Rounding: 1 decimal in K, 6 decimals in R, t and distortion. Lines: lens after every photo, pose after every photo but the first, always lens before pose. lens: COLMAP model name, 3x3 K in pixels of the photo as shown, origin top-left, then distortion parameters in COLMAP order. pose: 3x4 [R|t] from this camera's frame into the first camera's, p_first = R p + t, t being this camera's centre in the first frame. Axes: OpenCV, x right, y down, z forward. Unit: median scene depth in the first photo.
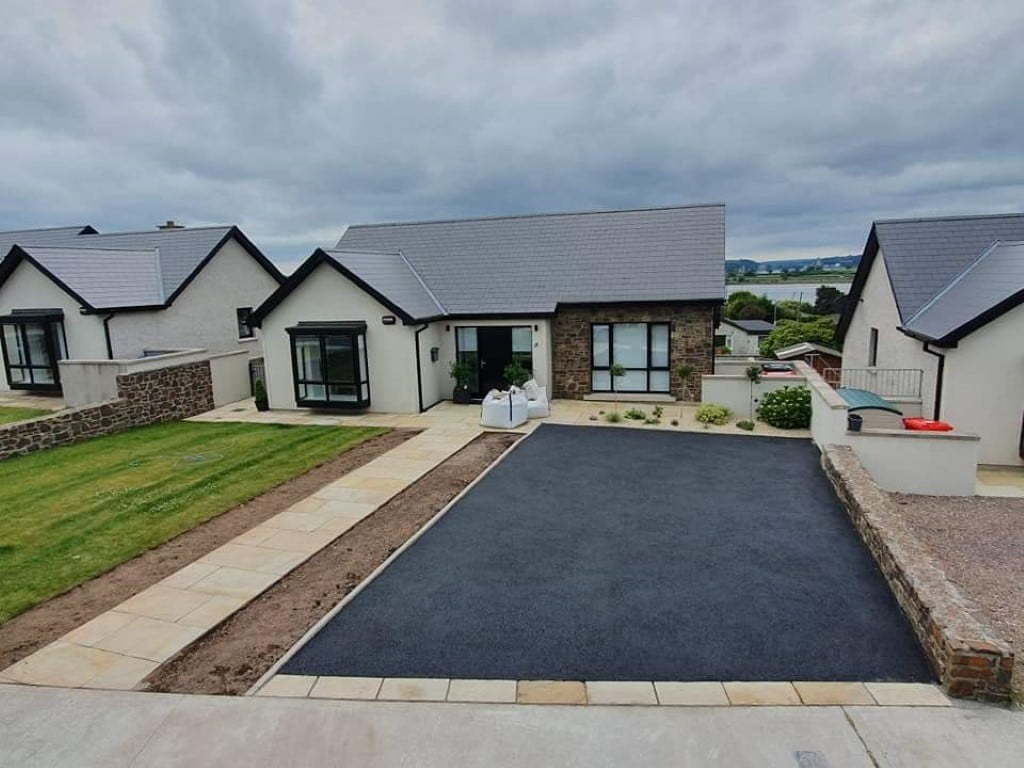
lens RADIAL K [[661.1, 0, 512.0], [0, 661.1, 384.0], [0, 0, 1]] dist [-0.002351, -0.001700]
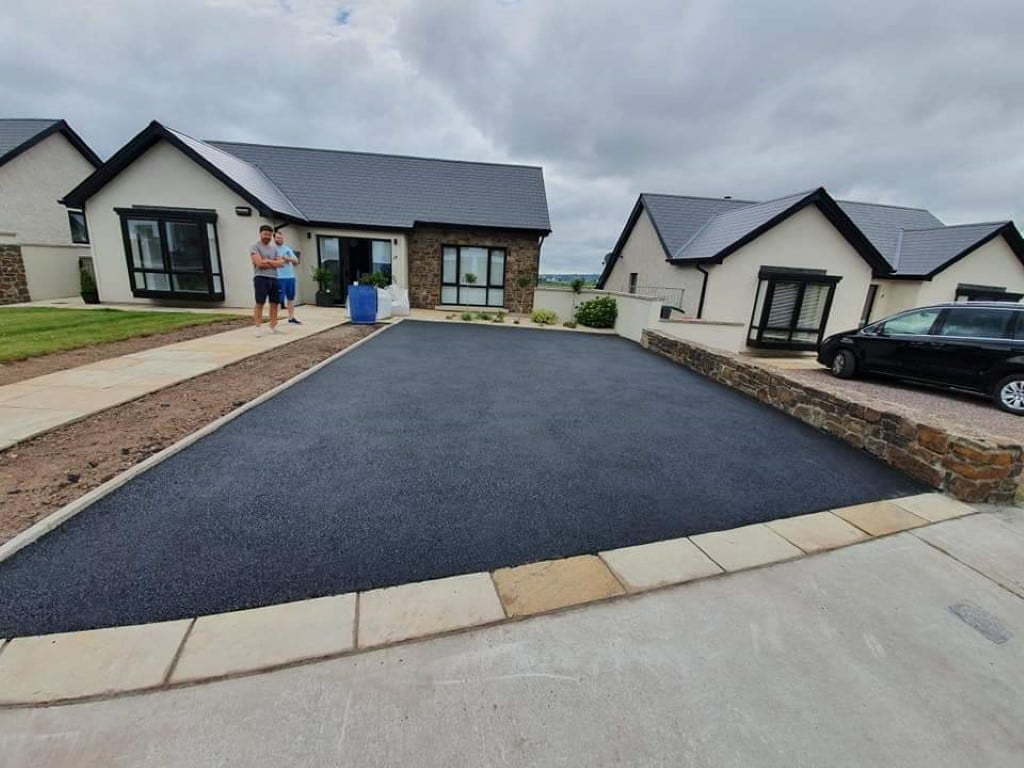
lens RADIAL K [[403.1, 0, 512.0], [0, 403.1, 384.0], [0, 0, 1]] dist [0.001328, -0.011508]
pose [[0.928766, -0.008121, 0.370577, -0.037371], [-0.022921, 0.996588, 0.079285, 0.103435], [-0.369956, -0.082131, 0.925412, 0.269575]]
